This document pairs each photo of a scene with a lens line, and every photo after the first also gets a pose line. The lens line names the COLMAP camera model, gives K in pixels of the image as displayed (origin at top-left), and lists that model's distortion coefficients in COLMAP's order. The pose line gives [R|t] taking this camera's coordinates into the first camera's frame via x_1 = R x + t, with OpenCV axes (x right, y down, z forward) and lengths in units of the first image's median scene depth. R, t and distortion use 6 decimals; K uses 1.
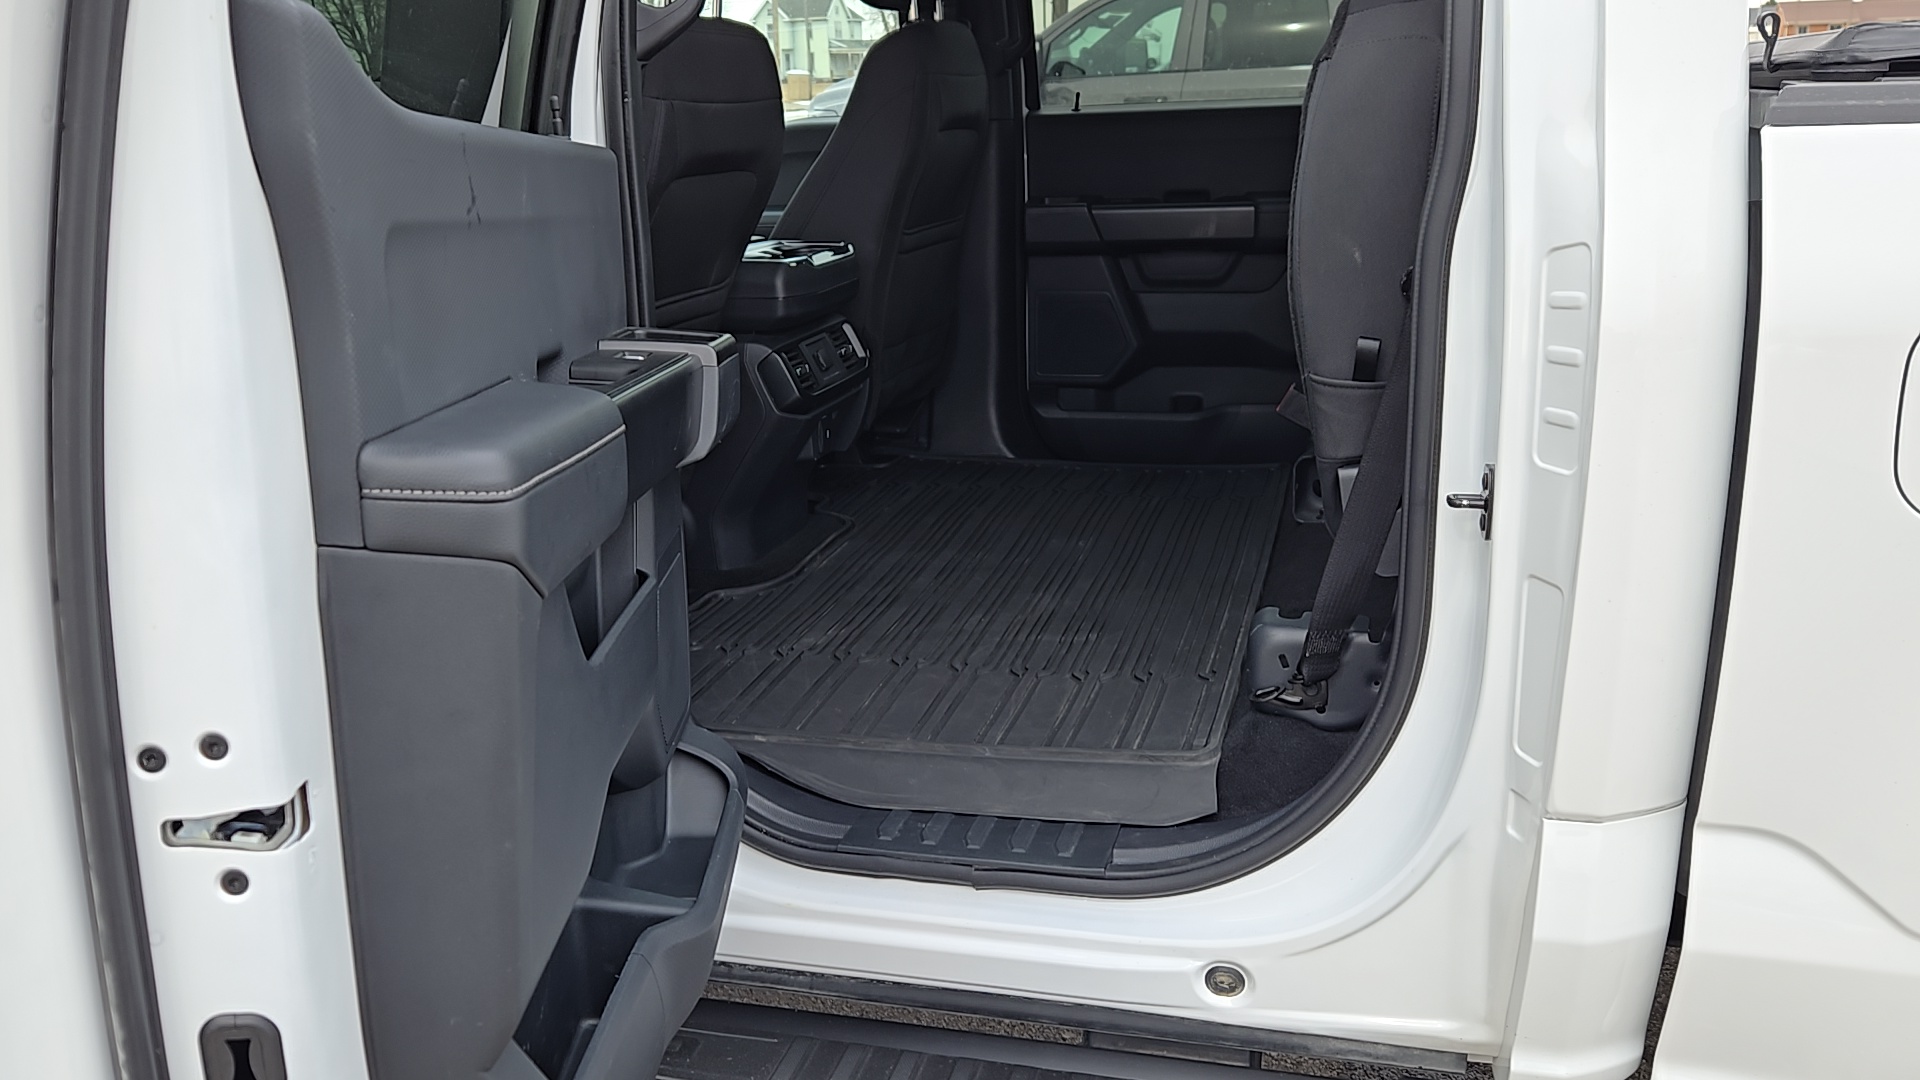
lens RADIAL K [[1592.7, 0, 955.1], [0, 1592.7, 533.4], [0, 0, 1]] dist [0.012806, 0.001811]
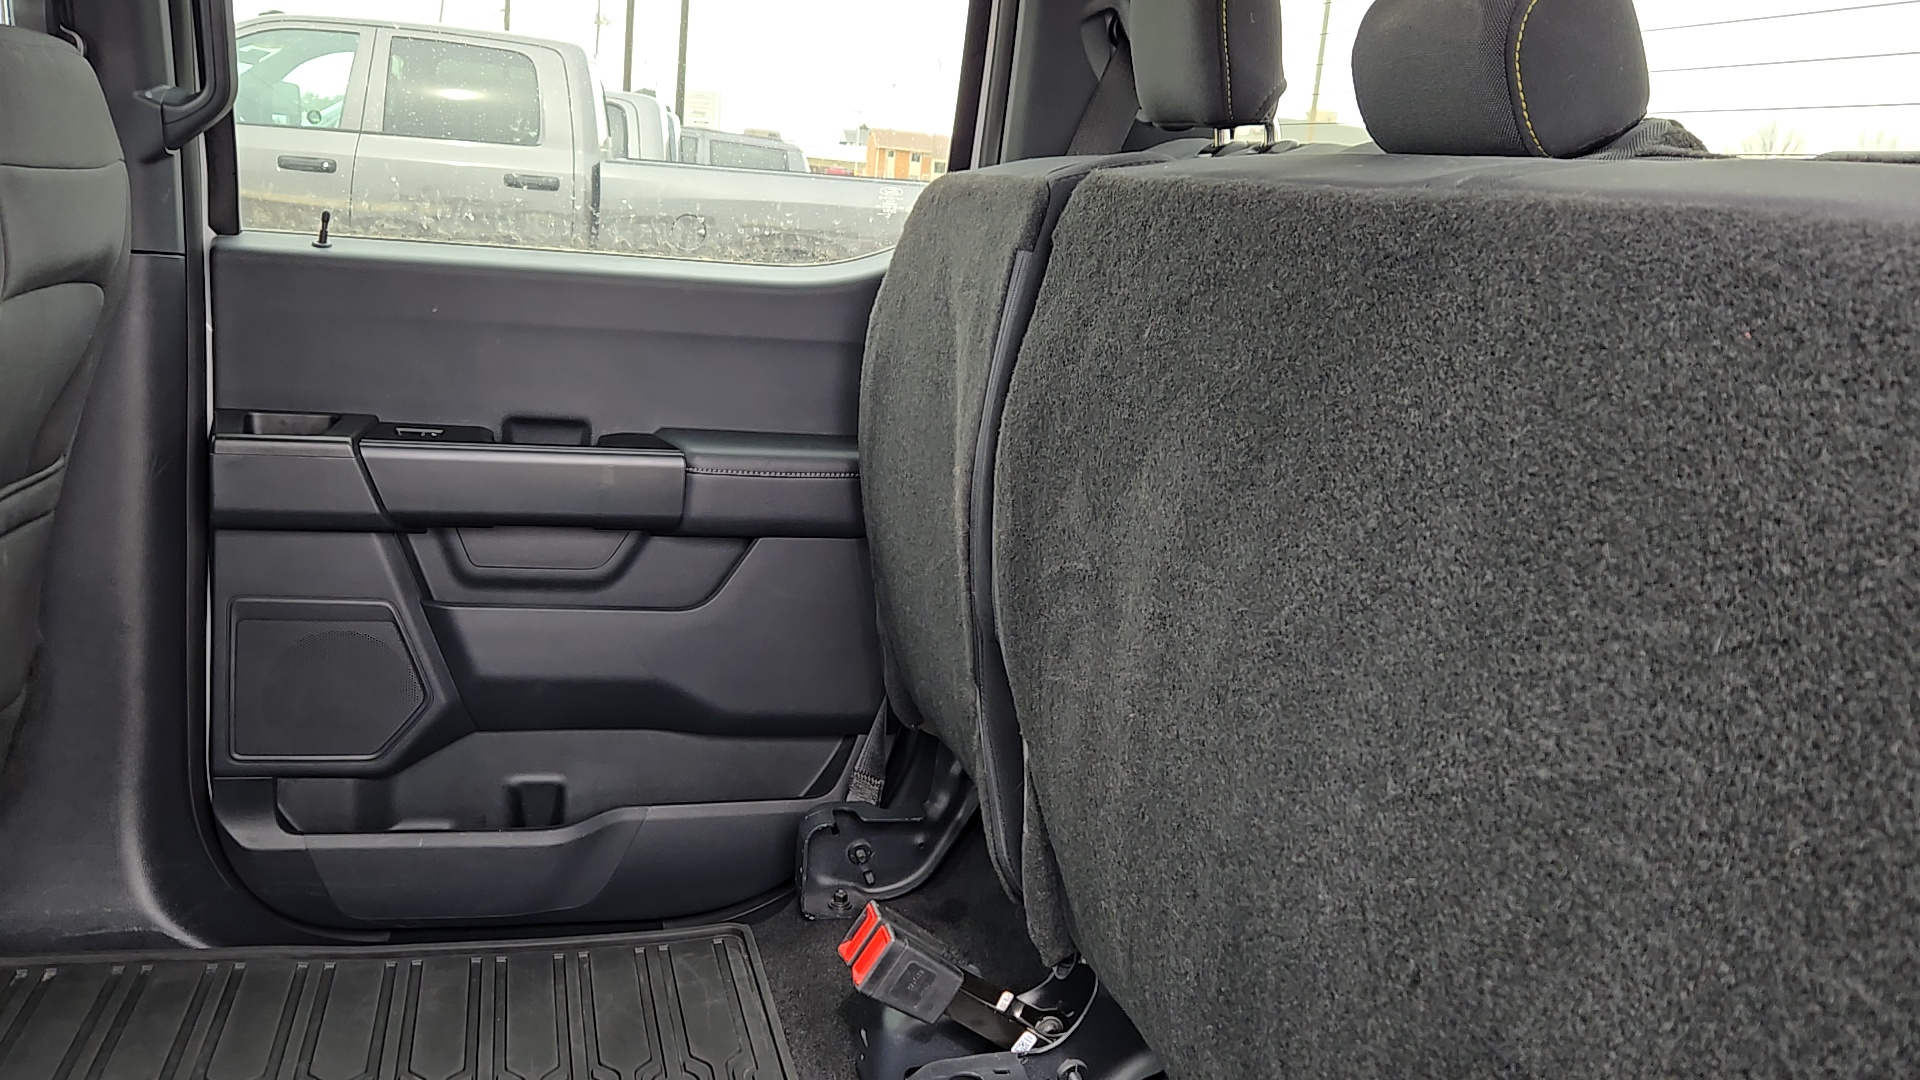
lens RADIAL K [[1592.7, 0, 955.1], [0, 1592.7, 533.4], [0, 0, 1]] dist [0.012806, 0.001811]
pose [[0.863566, 0.000074, 0.504235, -0.004886], [0.020874, 0.999138, -0.035896, -0.152119], [-0.503803, 0.041524, 0.862820, 0.469305]]
